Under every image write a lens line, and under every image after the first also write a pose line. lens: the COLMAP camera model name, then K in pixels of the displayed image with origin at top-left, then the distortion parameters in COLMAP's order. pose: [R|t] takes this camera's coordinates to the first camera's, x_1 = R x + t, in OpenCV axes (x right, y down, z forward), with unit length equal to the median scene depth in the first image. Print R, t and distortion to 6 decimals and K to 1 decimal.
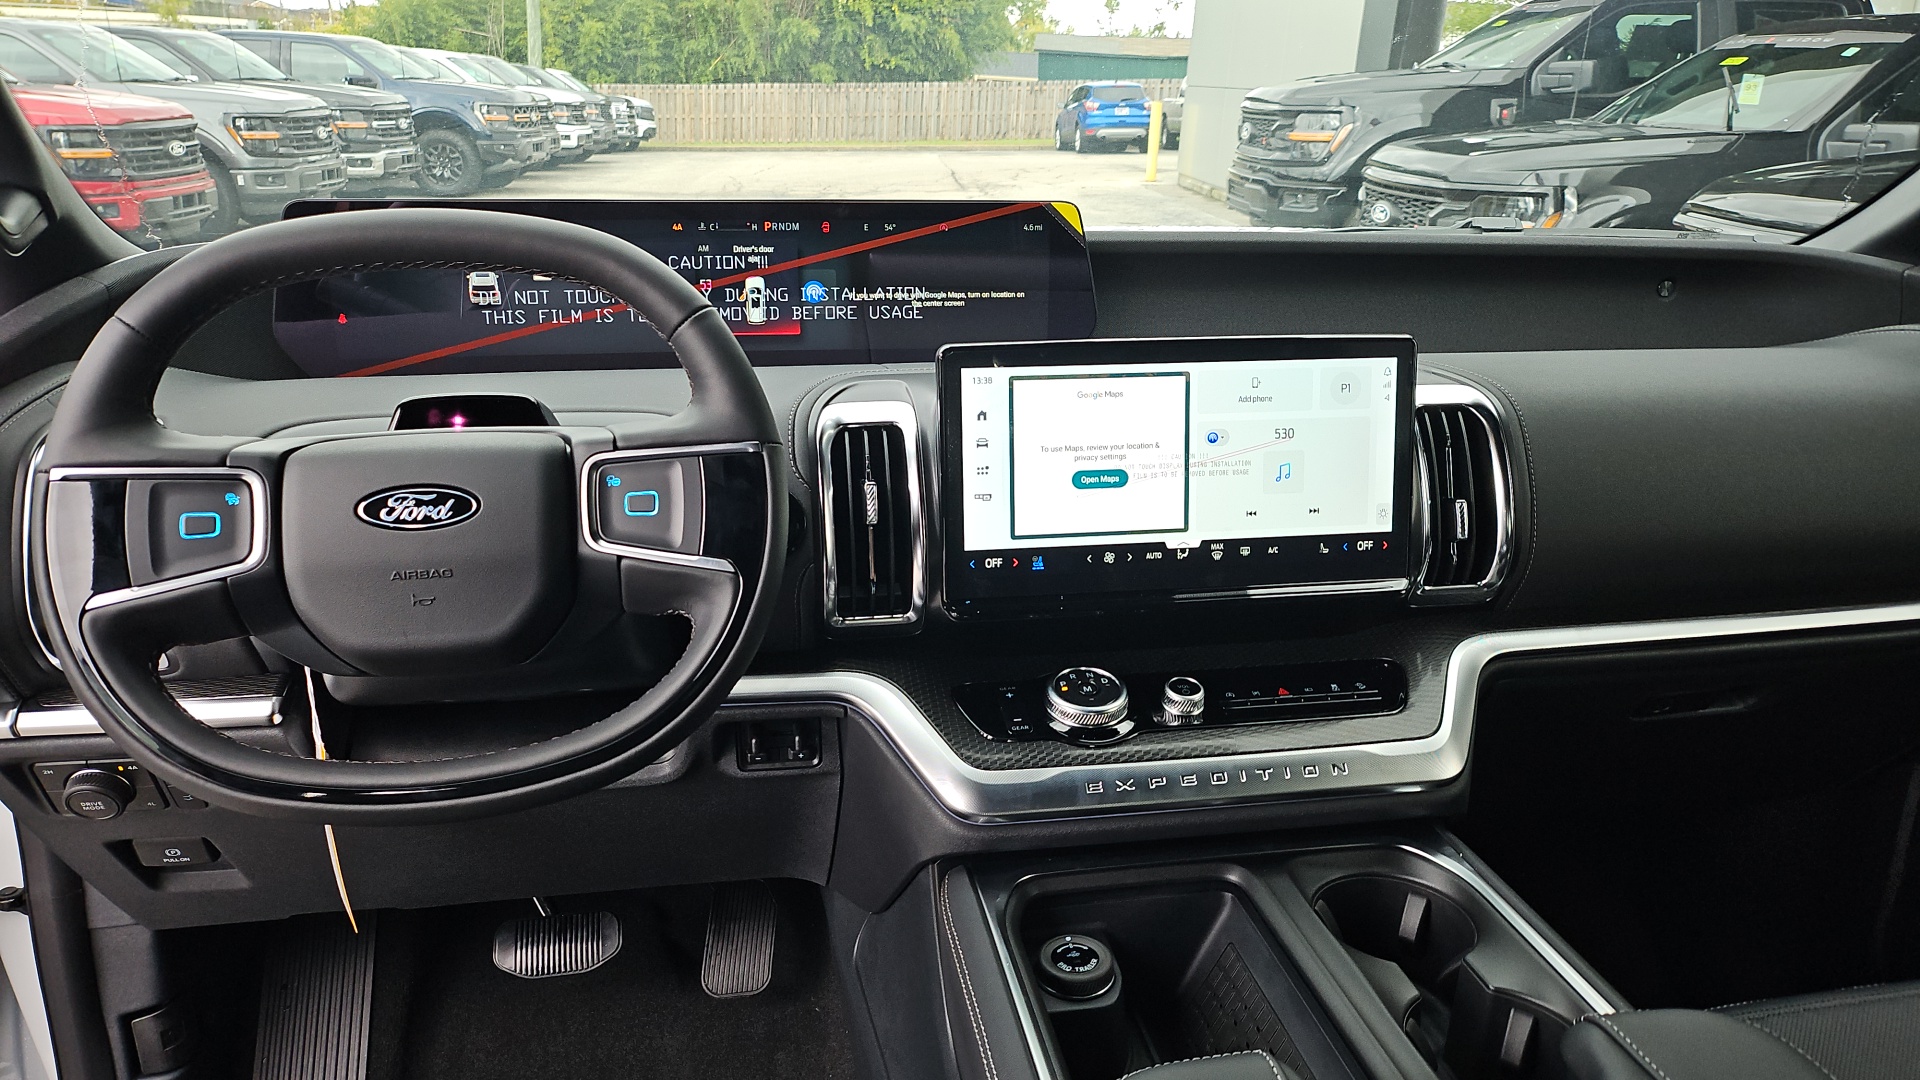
lens RADIAL K [[1398.1, 0, 992.6], [0, 1398.1, 501.1], [0, 0, 1]] dist [0.043638, -0.061389]
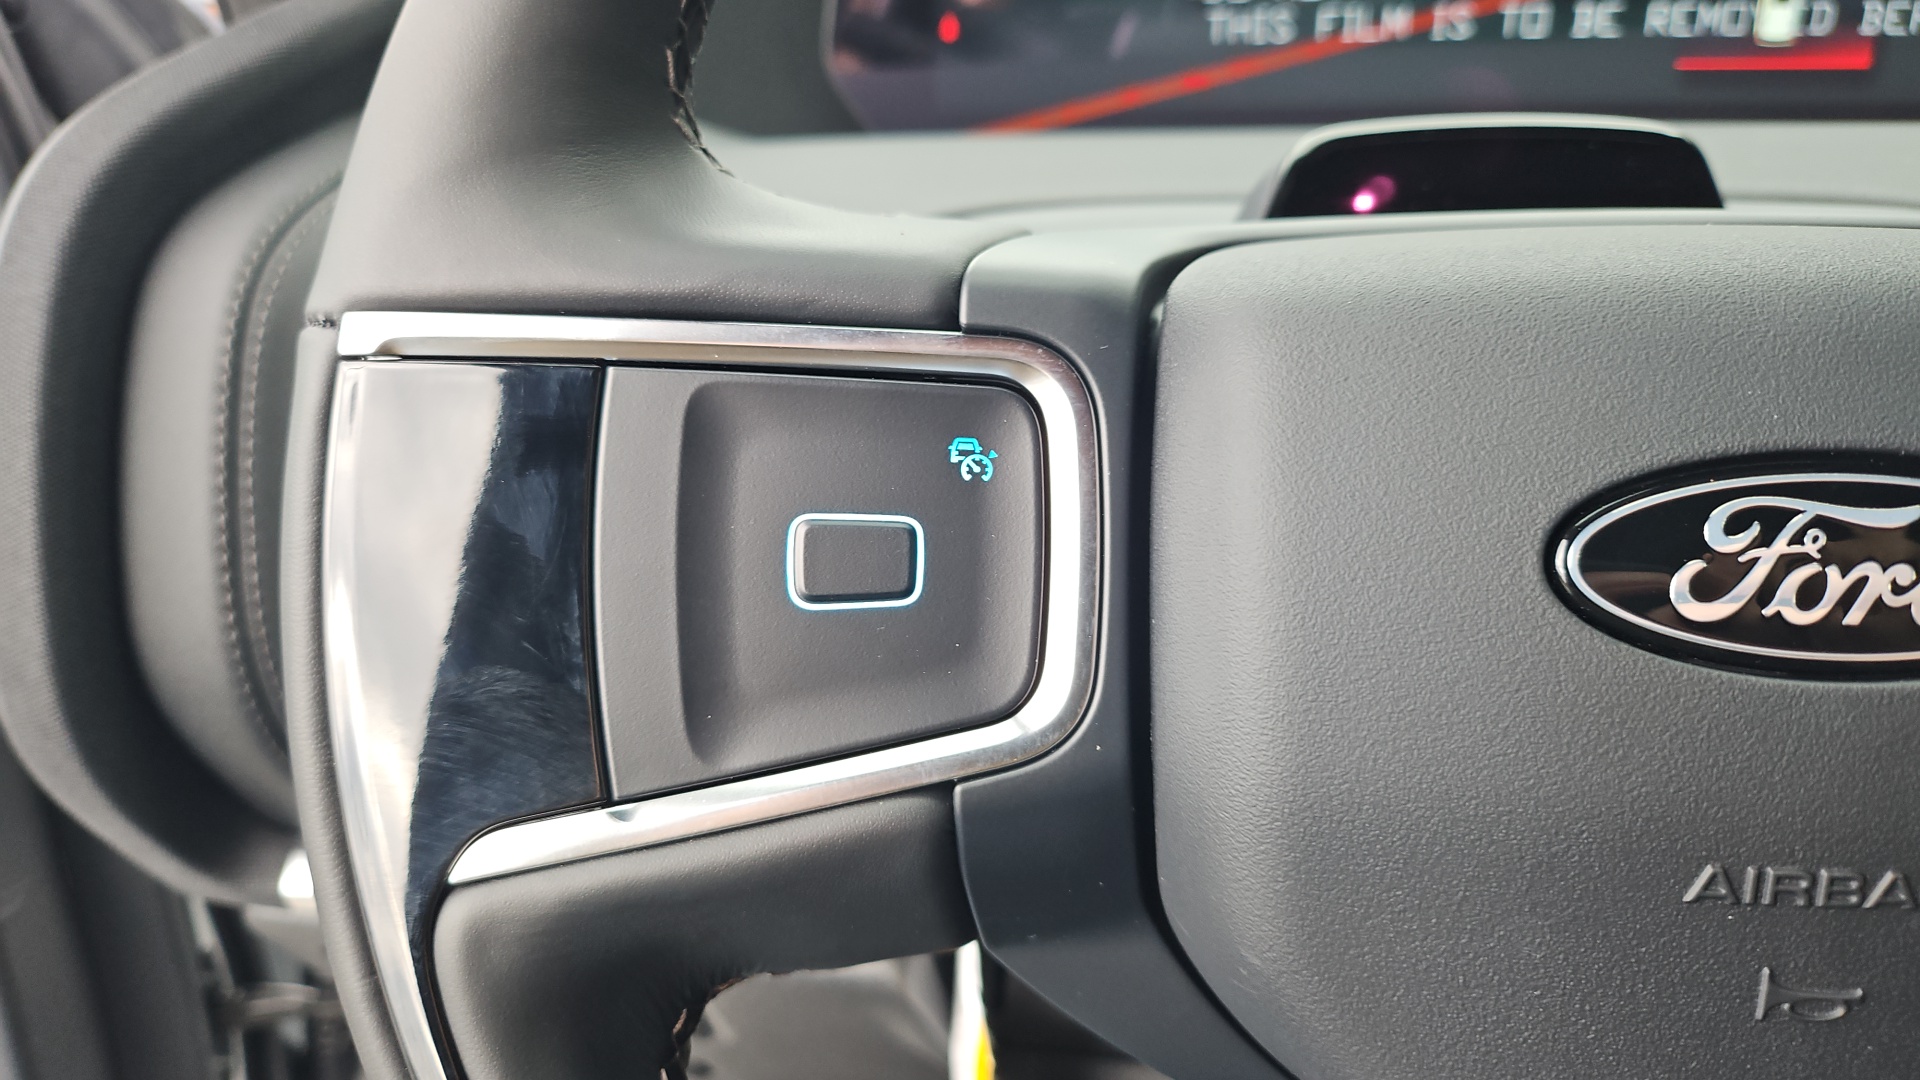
lens RADIAL K [[1398.1, 0, 955.6], [0, 1398.1, 533.2], [0, 0, 1]] dist [0.043638, -0.061389]
pose [[0.963132, 0.077437, -0.257643, -0.480006], [-0.046507, 0.991185, 0.124054, -0.019735], [0.264978, -0.107499, 0.958244, 0.762584]]
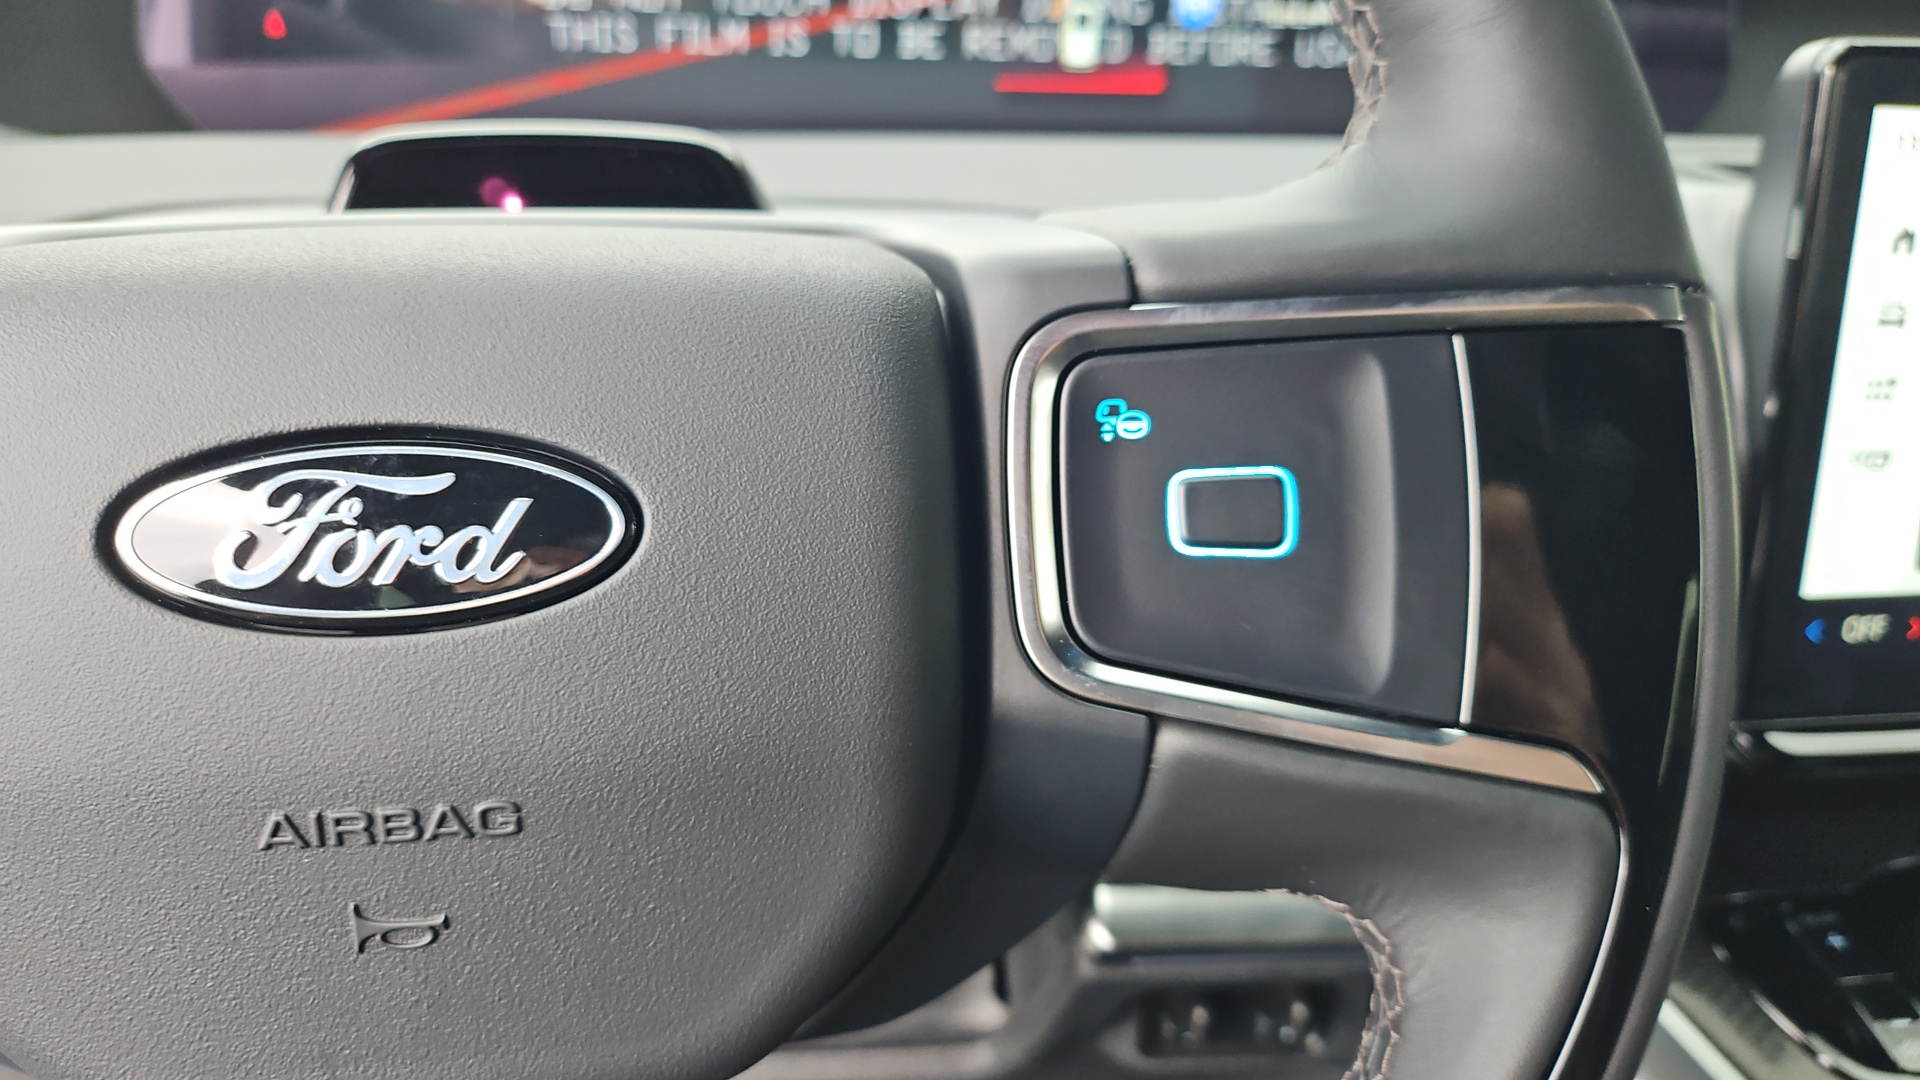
lens RADIAL K [[1398.1, 0, 948.4], [0, 1398.1, 535.3], [0, 0, 1]] dist [0.043638, -0.061389]
pose [[0.998415, 0.034651, -0.044351, -0.304071], [-0.029521, 0.993325, 0.111505, -0.022832], [0.047919, -0.110019, 0.992774, 0.773519]]
